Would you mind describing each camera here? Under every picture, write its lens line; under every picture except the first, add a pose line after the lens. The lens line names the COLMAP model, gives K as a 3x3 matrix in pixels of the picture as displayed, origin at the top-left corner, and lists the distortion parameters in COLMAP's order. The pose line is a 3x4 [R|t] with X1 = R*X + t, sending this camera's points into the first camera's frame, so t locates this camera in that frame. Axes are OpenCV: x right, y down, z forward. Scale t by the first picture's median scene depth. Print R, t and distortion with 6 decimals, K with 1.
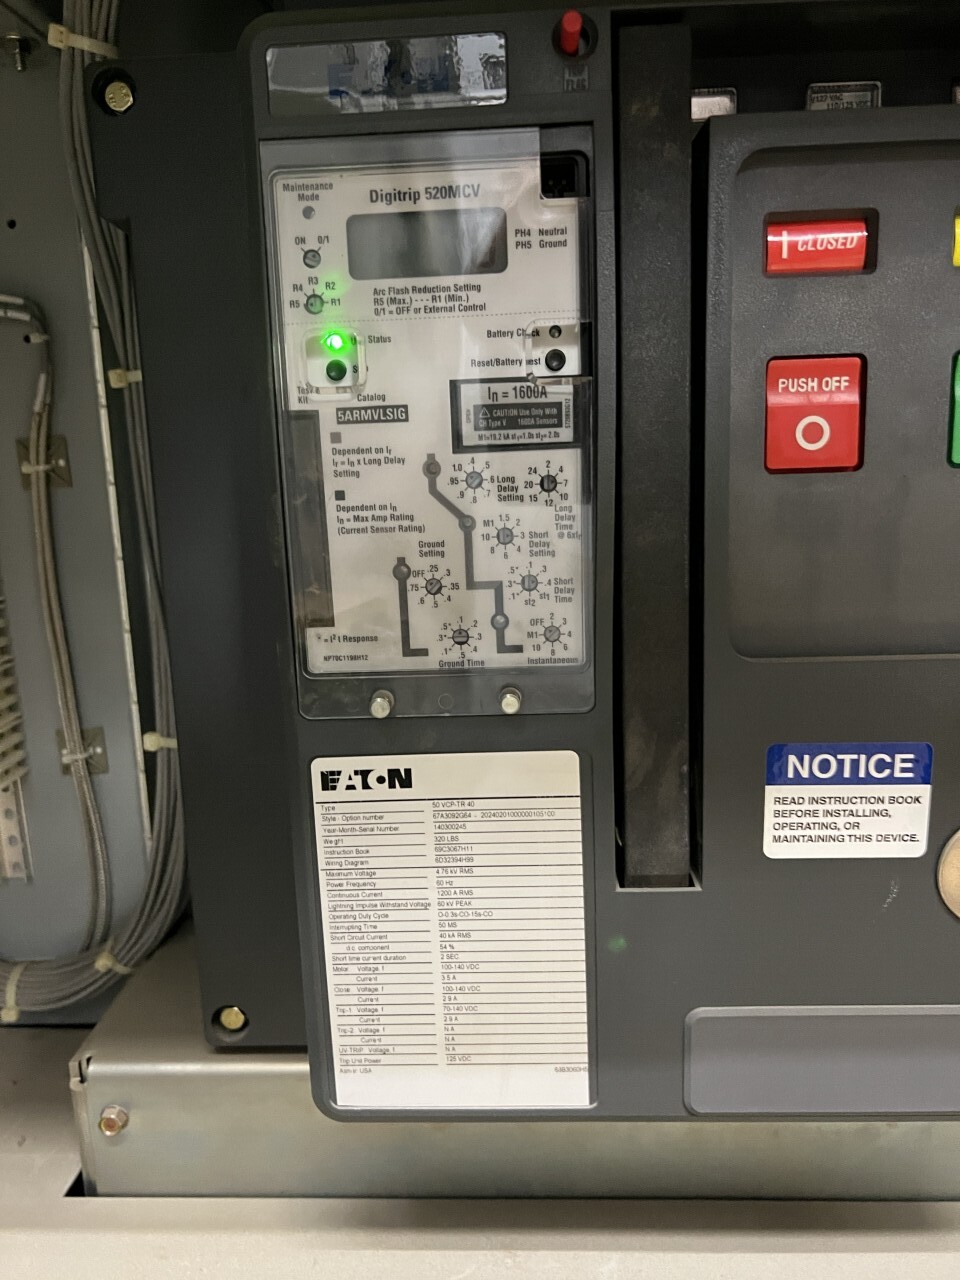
lens RADIAL K [[958.3, 0, 439.1], [0, 958.3, 635.8], [0, 0, 1]] dist [0.049437, -0.068029]
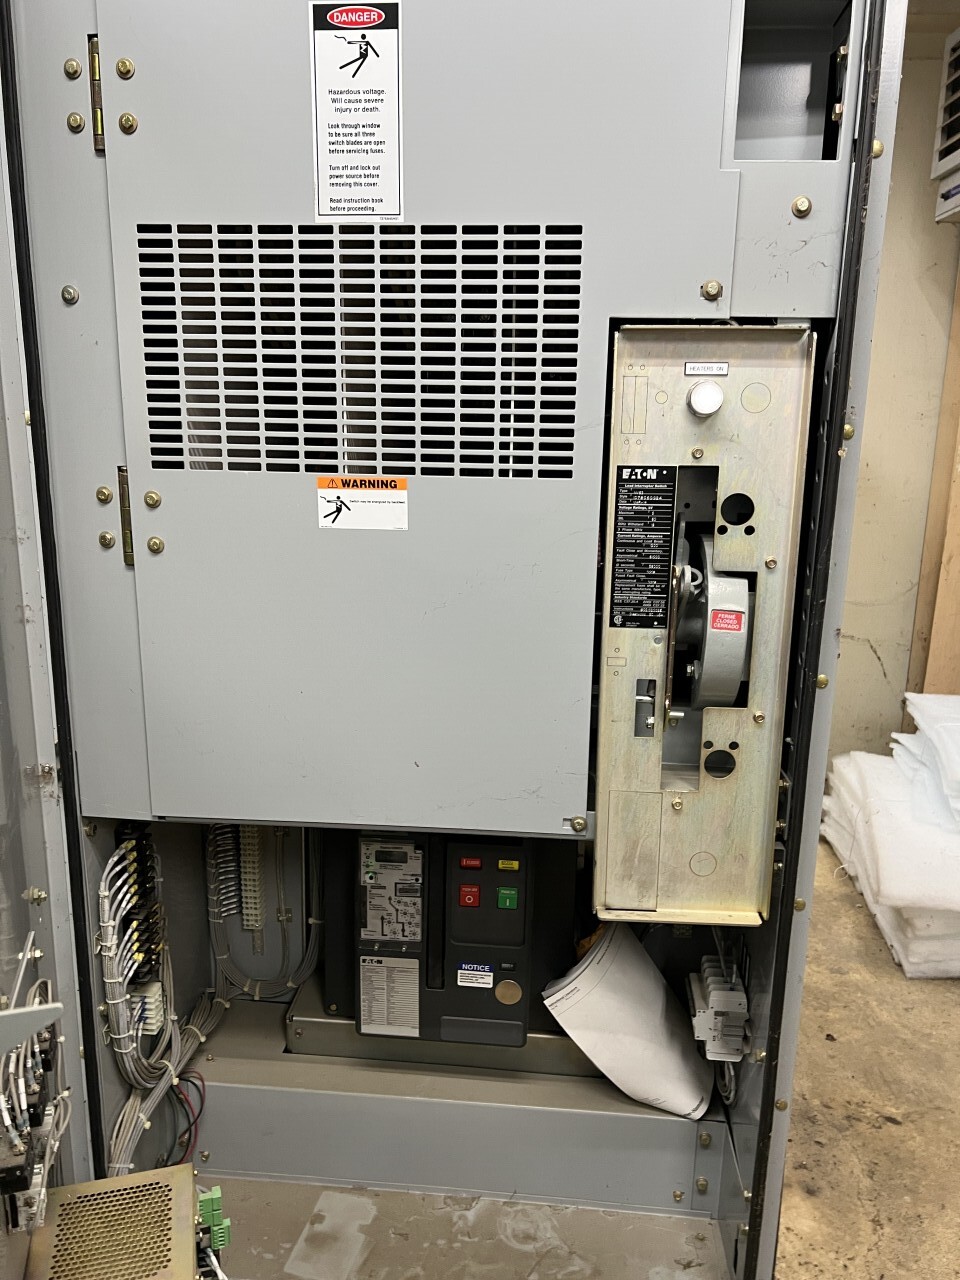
lens RADIAL K [[958.3, 0, 469.7], [0, 958.3, 637.3], [0, 0, 1]] dist [0.049437, -0.068029]
pose [[0.997581, 0.068240, -0.013260, 0.343508], [-0.067636, 0.996840, 0.041658, -1.615000], [0.016061, -0.040660, 0.999044, -3.510974]]
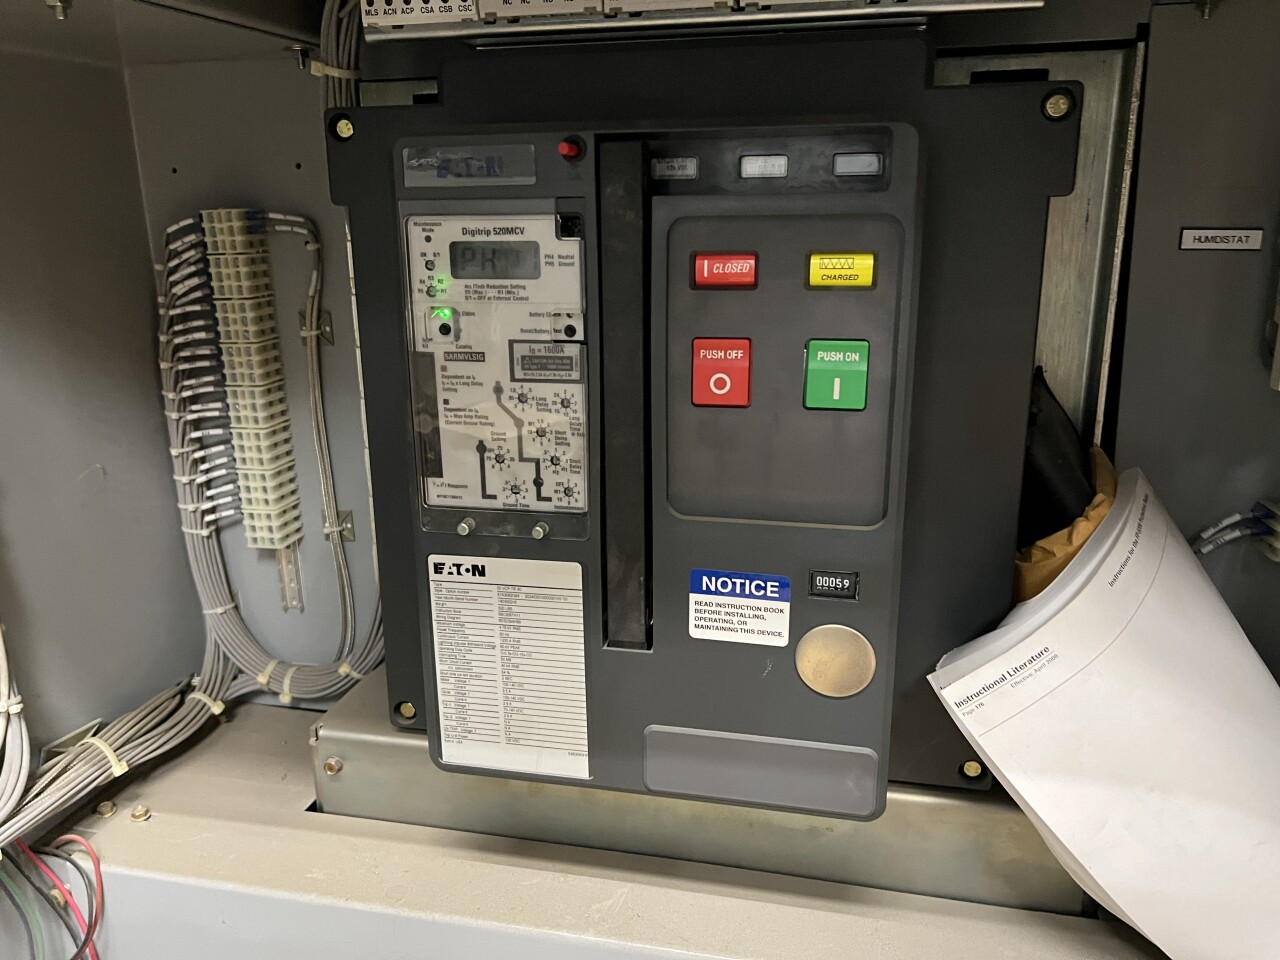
lens RADIAL K [[958.3, 0, 616.7], [0, 958.3, 465.4], [0, 0, 1]] dist [0.049437, -0.068029]
pose [[0.985478, 0.067254, -0.155918, 0.450977], [-0.056350, 0.995714, 0.073336, -0.171923], [0.160182, -0.063485, 0.985044, -0.602384]]
